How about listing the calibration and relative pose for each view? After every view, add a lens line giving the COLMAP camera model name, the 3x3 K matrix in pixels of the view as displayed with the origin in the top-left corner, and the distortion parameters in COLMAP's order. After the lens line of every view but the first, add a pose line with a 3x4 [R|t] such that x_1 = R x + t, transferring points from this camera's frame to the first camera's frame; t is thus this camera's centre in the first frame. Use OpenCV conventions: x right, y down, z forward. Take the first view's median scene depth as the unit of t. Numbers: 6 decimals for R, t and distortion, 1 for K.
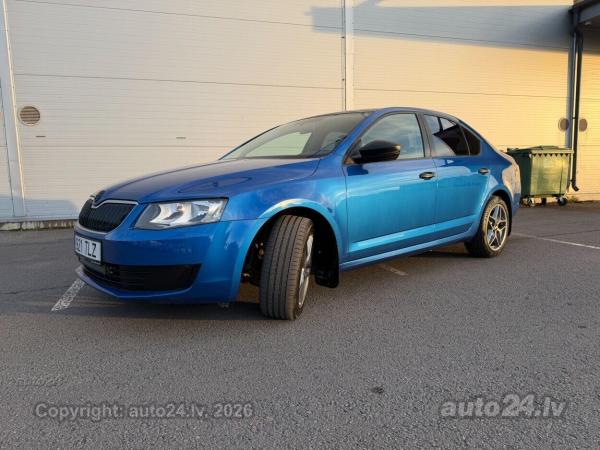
lens RADIAL K [[420.1, 0, 300.0], [0, 420.1, 225.0], [0, 0, 1]] dist [0.000246, -0.002660]
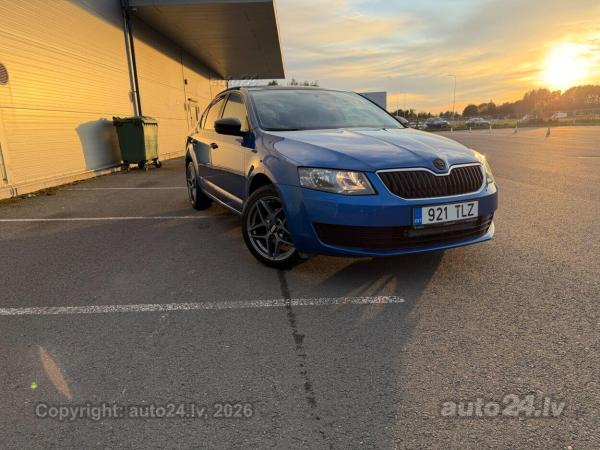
lens RADIAL K [[416.9, 0, 297.3], [0, 416.9, 227.3], [0, 0, 1]] dist [-0.003624, -0.001238]
pose [[0.335506, -0.204471, 0.919580, -1.191936], [0.130089, 0.976864, 0.169746, -0.102455], [-0.933013, 0.062676, 0.354343, 0.733505]]
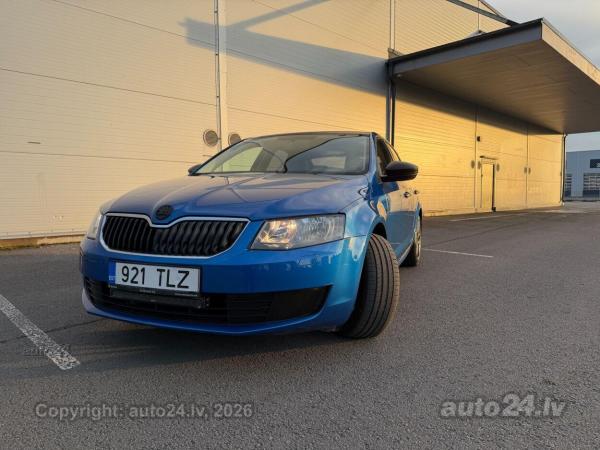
lens RADIAL K [[416.9, 0, 297.3], [0, 416.9, 227.3], [0, 0, 1]] dist [-0.003624, -0.001238]
pose [[0.900033, -0.013616, 0.435609, -0.449651], [0.030726, 0.999007, -0.032258, -0.004400], [-0.434737, 0.042418, 0.899558, 0.137069]]
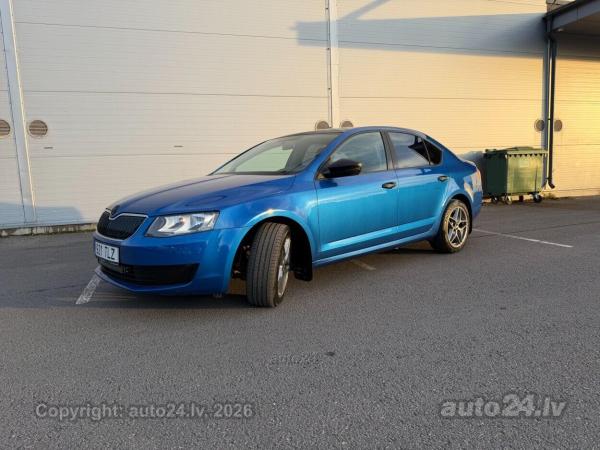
lens RADIAL K [[415.1, 0, 300.0], [0, 415.1, 225.0], [0, 0, 1]] dist [0.003934, 0.002682]
pose [[0.999830, -0.016377, 0.008432, 0.040093], [0.016331, 0.999851, 0.005524, -0.016786], [-0.008521, -0.005386, 0.999949, -0.168715]]
